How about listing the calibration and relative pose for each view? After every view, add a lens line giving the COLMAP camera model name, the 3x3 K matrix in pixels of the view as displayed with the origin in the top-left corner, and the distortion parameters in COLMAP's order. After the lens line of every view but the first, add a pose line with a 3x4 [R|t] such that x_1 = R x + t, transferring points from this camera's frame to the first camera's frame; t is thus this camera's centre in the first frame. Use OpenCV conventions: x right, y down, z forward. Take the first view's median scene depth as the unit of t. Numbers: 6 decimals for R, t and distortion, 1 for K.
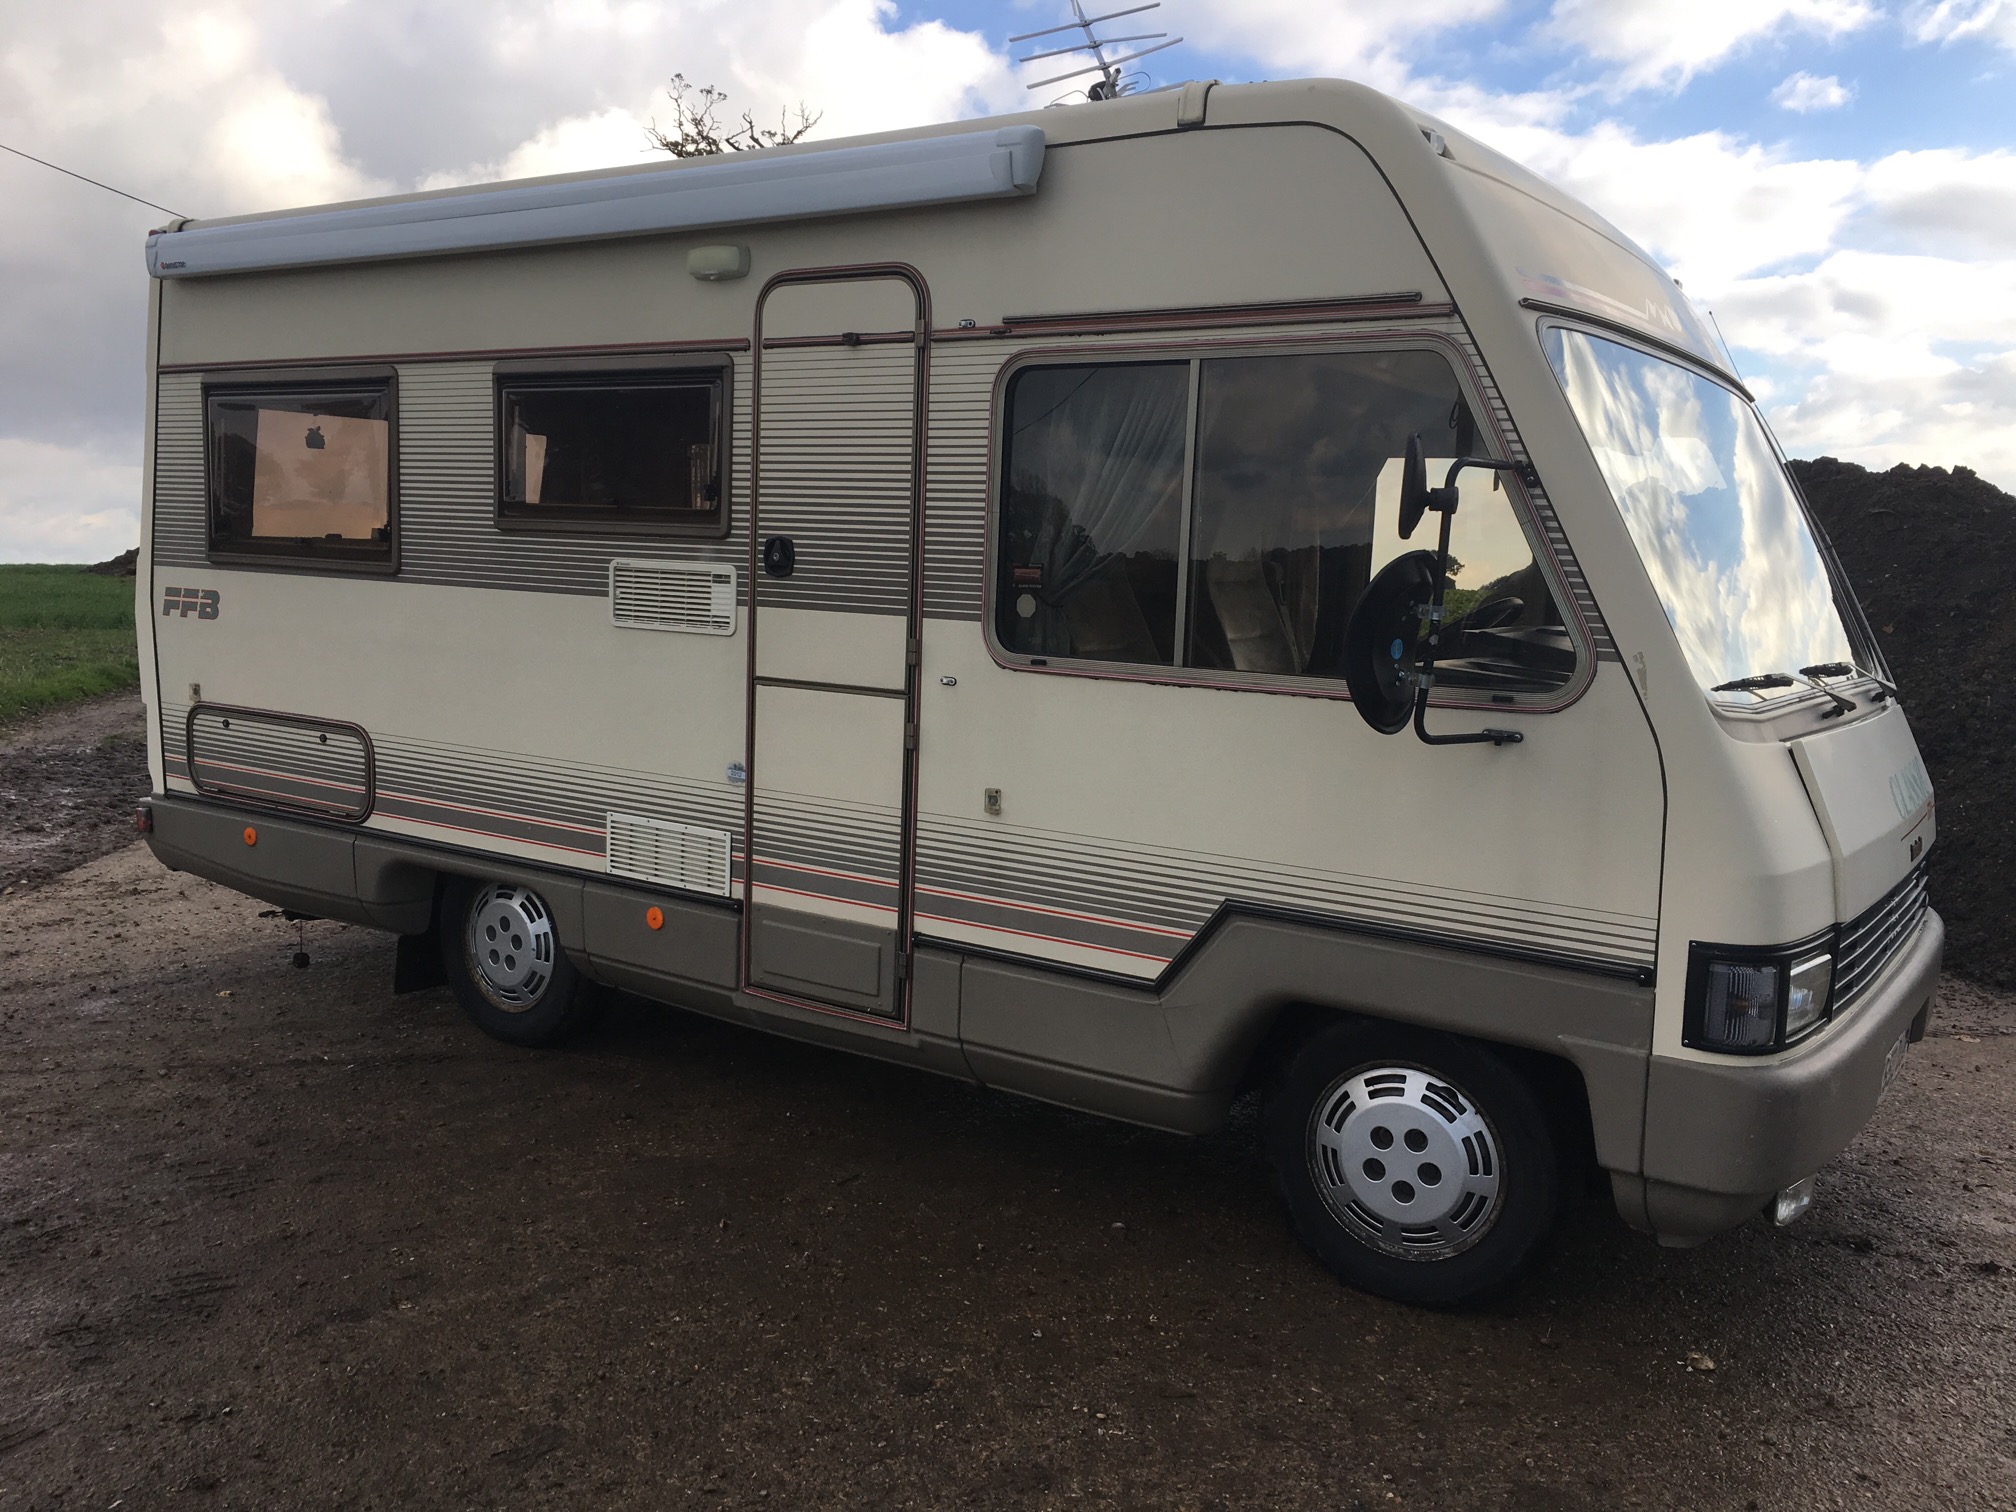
lens RADIAL K [[1710.1, 0, 977.9], [0, 1710.1, 759.1], [0, 0, 1]] dist [0.078096, -0.093364]
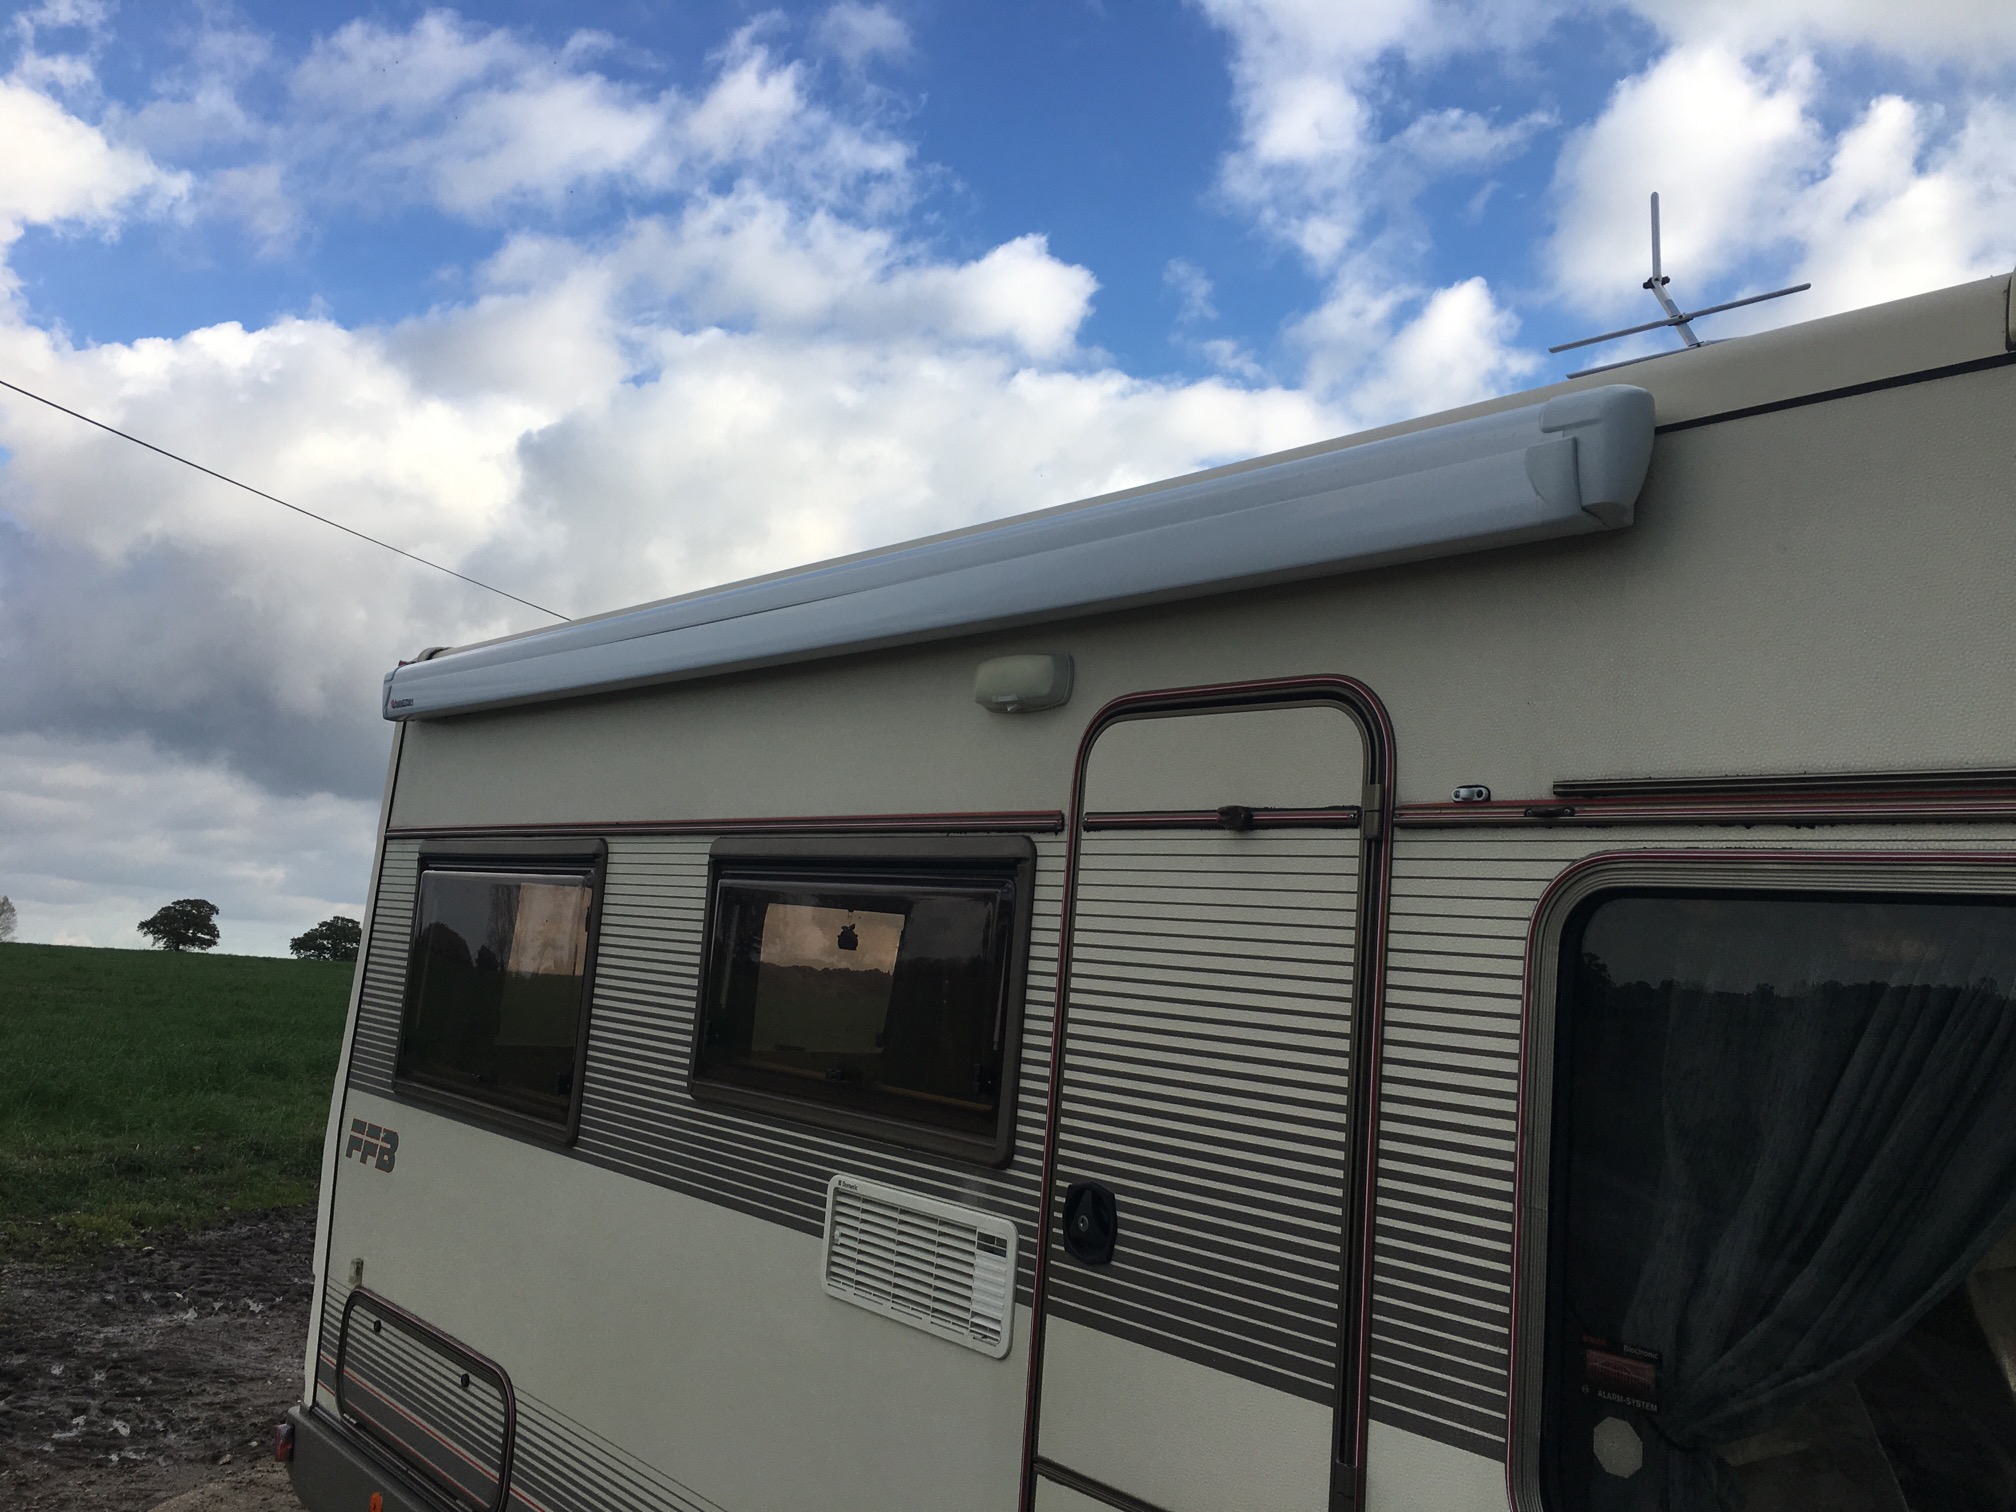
lens RADIAL K [[1710.1, 0, 977.9], [0, 1710.1, 759.1], [0, 0, 1]] dist [0.078096, -0.093364]
pose [[0.958955, 0.006468, -0.283484, -0.002443], [-0.077126, 0.967998, -0.238813, -0.124941], [0.272867, 0.250875, 0.928765, 0.467426]]
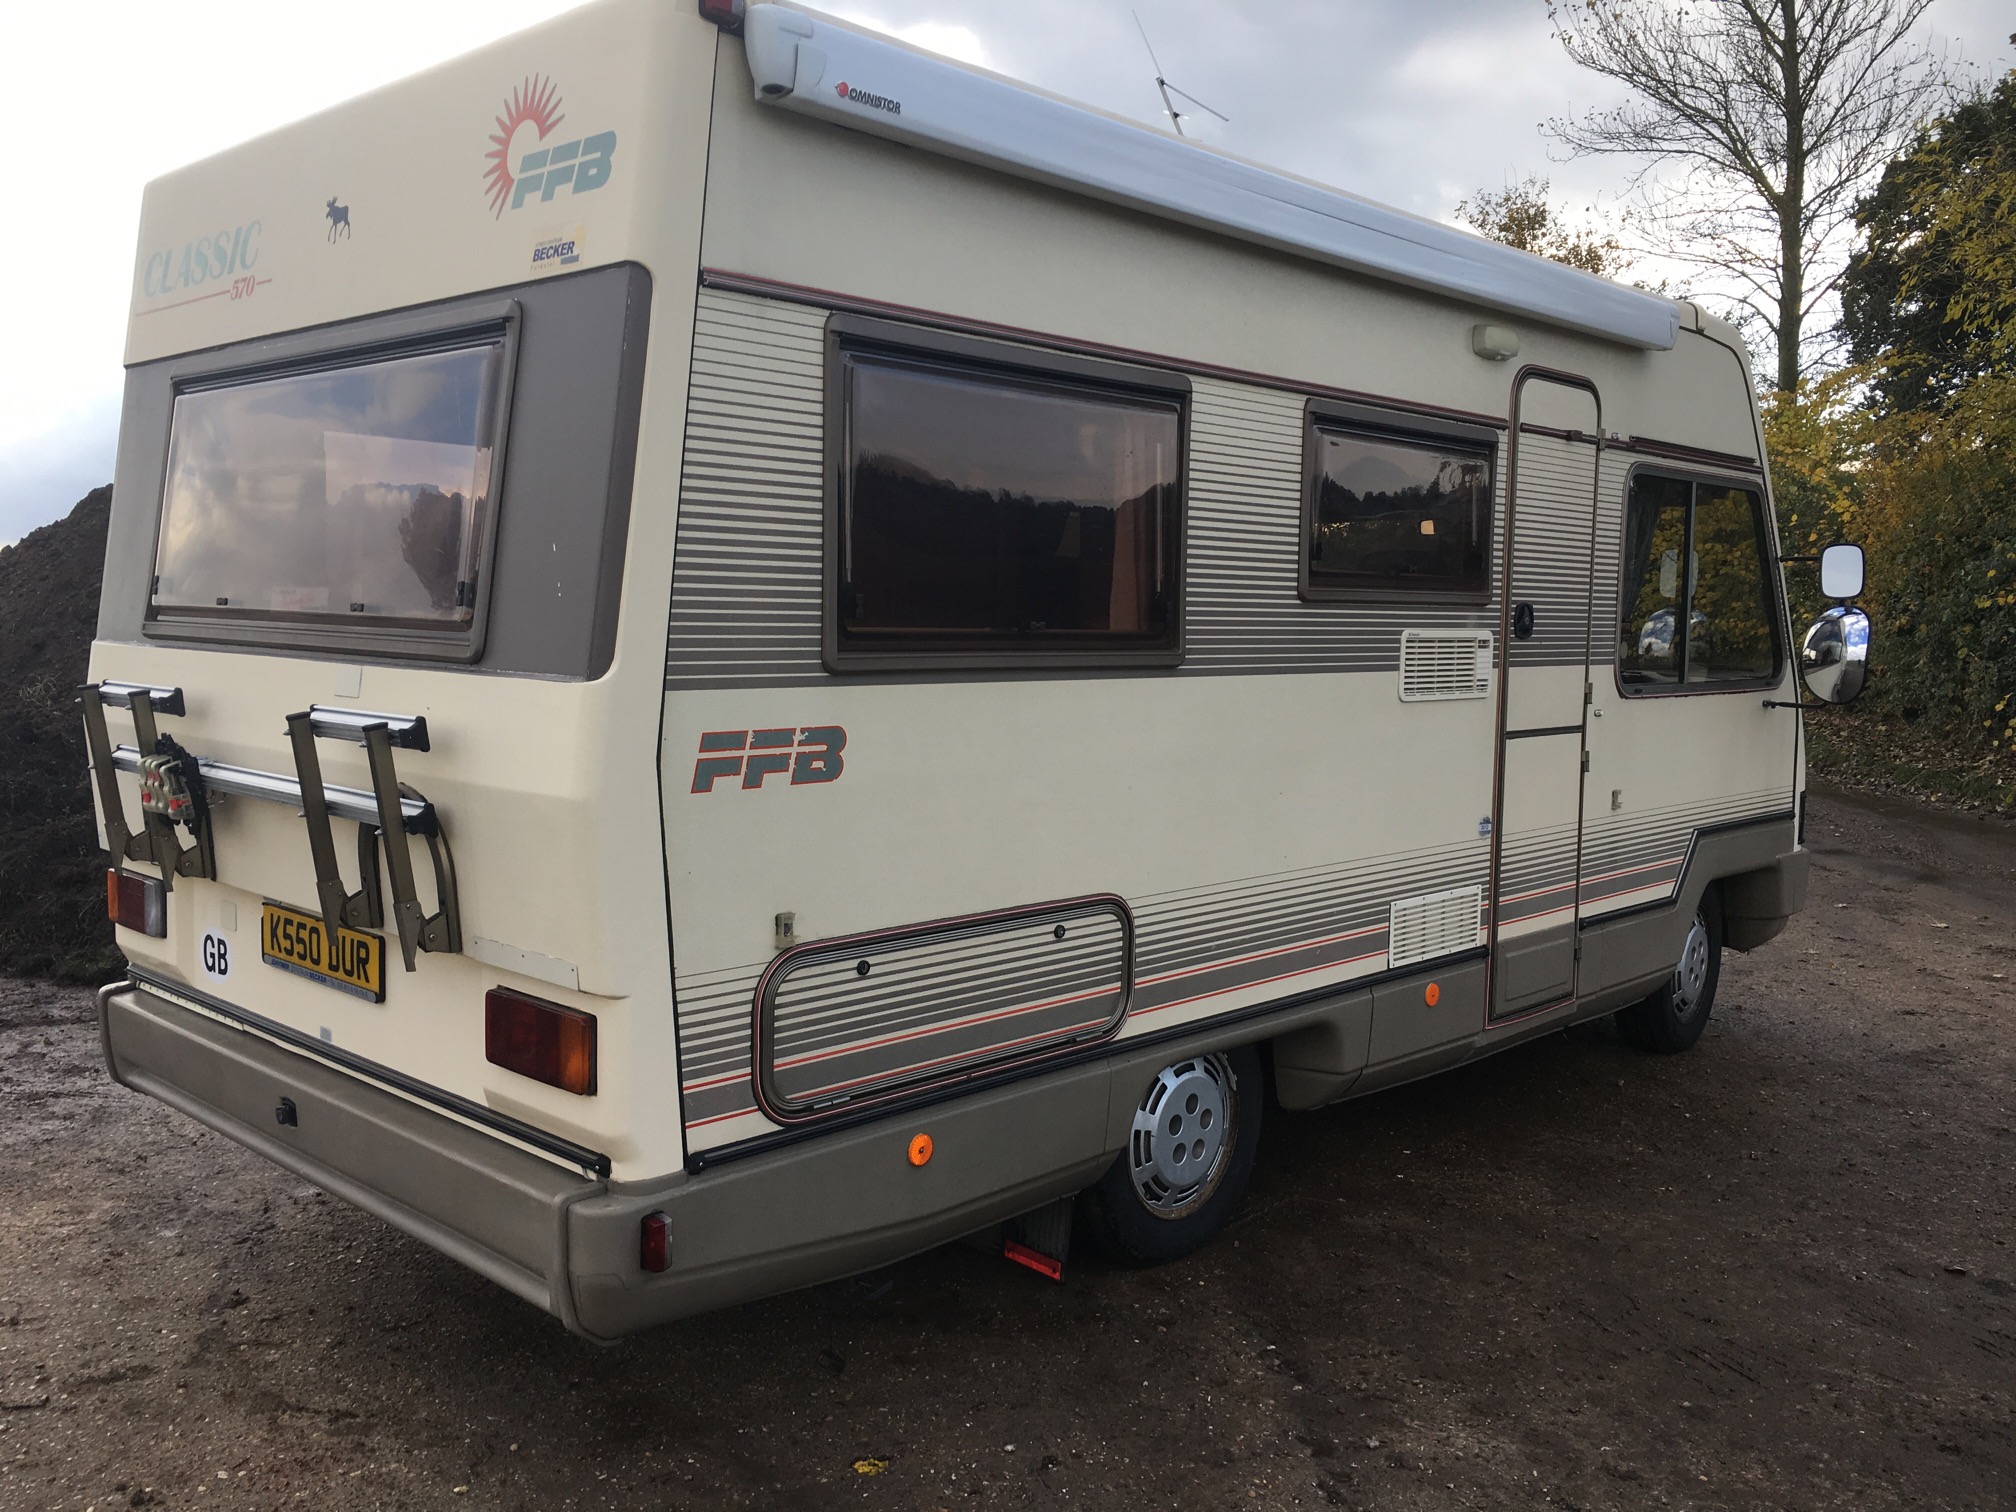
lens RADIAL K [[1710.1, 0, 977.9], [0, 1710.1, 759.1], [0, 0, 1]] dist [0.078096, -0.093364]
pose [[0.156436, -0.119134, 0.980477, -1.249931], [0.110244, 0.988602, 0.102532, -0.179640], [-0.981516, 0.092052, 0.167787, 1.149004]]
